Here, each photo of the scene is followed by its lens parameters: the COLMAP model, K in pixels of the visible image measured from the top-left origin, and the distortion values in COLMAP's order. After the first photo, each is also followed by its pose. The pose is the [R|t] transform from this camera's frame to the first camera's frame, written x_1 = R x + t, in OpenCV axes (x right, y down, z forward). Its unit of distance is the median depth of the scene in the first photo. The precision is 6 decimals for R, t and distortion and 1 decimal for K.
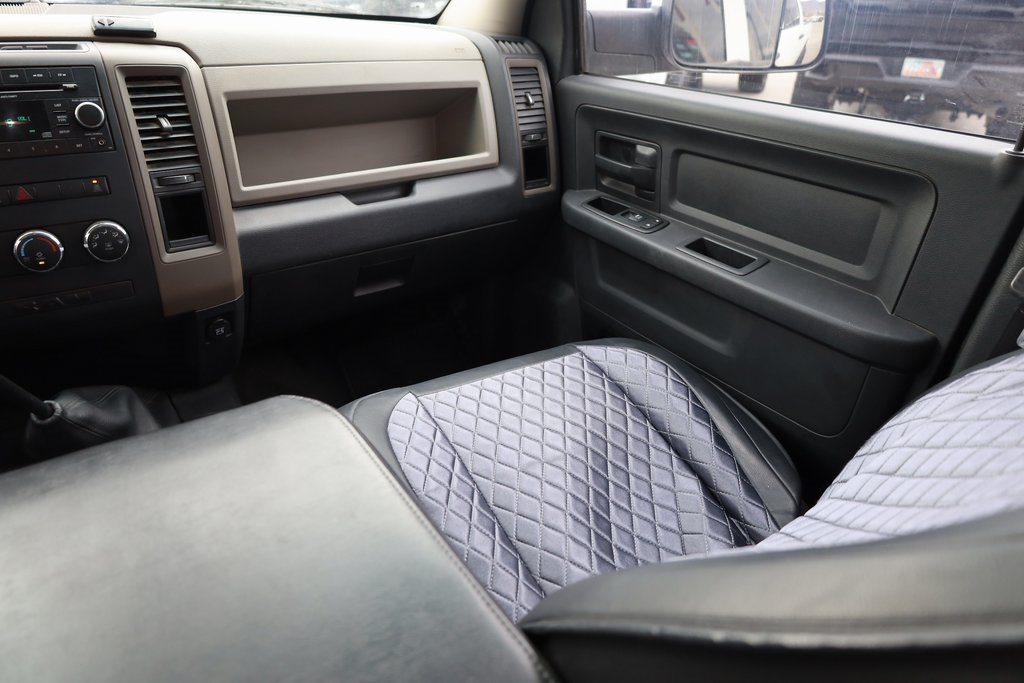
lens RADIAL K [[706.5, 0, 512.0], [0, 706.5, 341.5], [0, 0, 1]] dist [-0.006278, 0.001163]
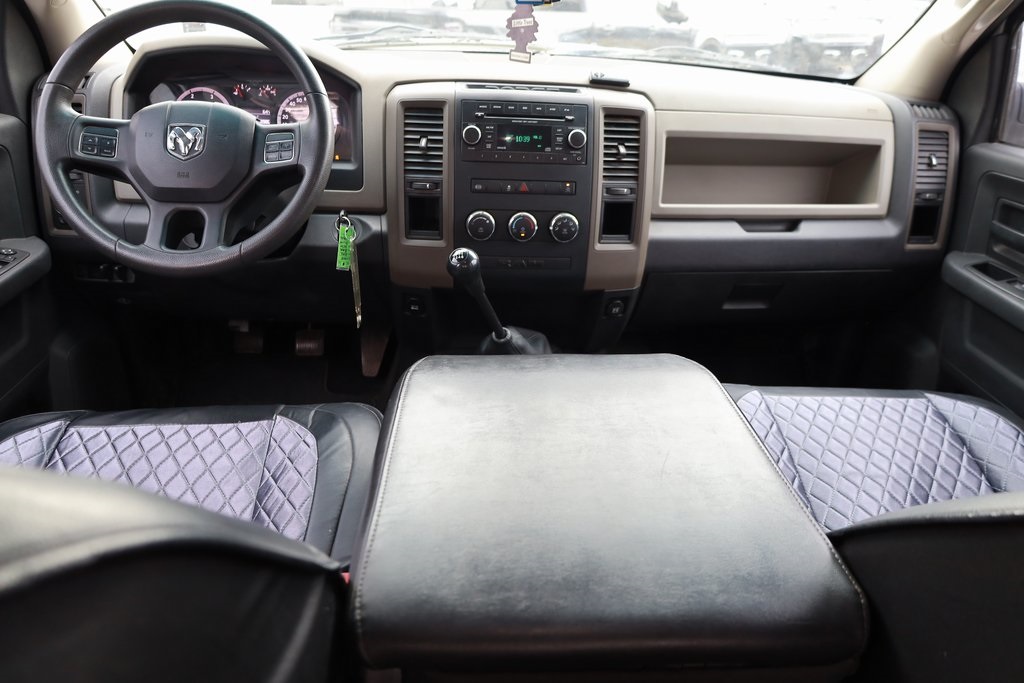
lens RADIAL K [[693.8, 0, 512.0], [0, 693.8, 341.5], [0, 0, 1]] dist [-0.009367, -0.002650]
pose [[0.865485, 0.221267, -0.449418, 0.004828], [-0.241145, 0.970397, 0.013372, 0.073271], [0.439072, 0.096802, 0.893222, -0.221928]]
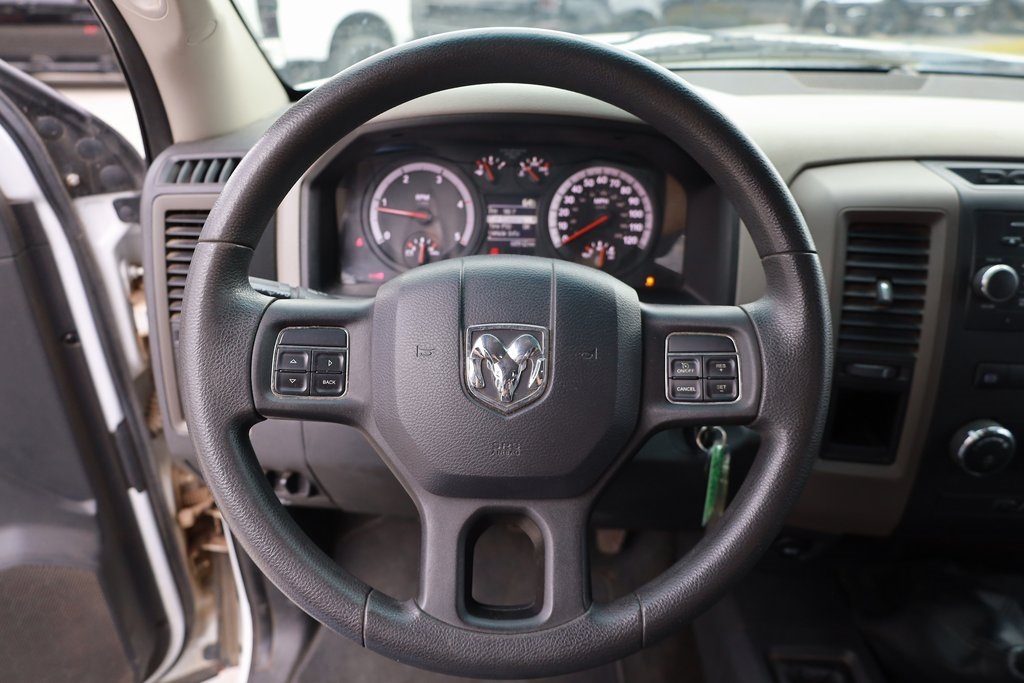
lens RADIAL K [[691.5, 0, 512.0], [0, 691.5, 341.5], [0, 0, 1]] dist [-0.017645, -0.002269]
pose [[0.824463, 0.249191, -0.508100, -0.678068], [-0.246847, 0.966274, 0.073352, -0.123280], [0.509242, 0.064947, 0.858169, 0.055406]]
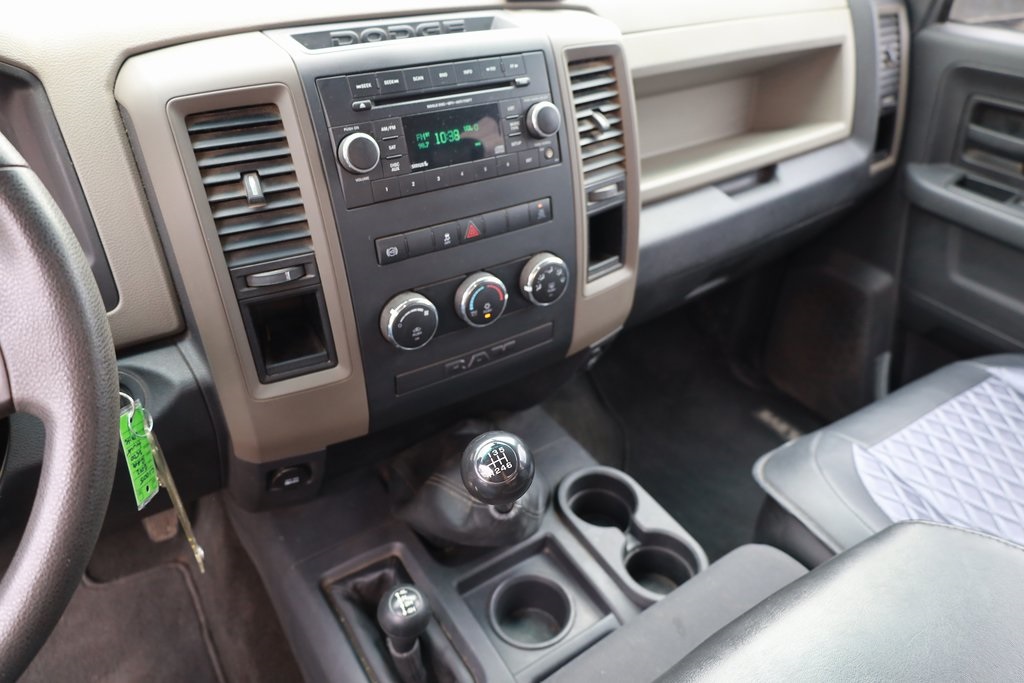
lens RADIAL K [[693.8, 0, 512.0], [0, 693.8, 341.5], [0, 0, 1]] dist [-0.009367, -0.002650]
pose [[0.999879, -0.005227, -0.014634, -0.521089], [0.007055, 0.991775, 0.127799, -0.150261], [0.013845, -0.127887, 0.991692, 0.191697]]
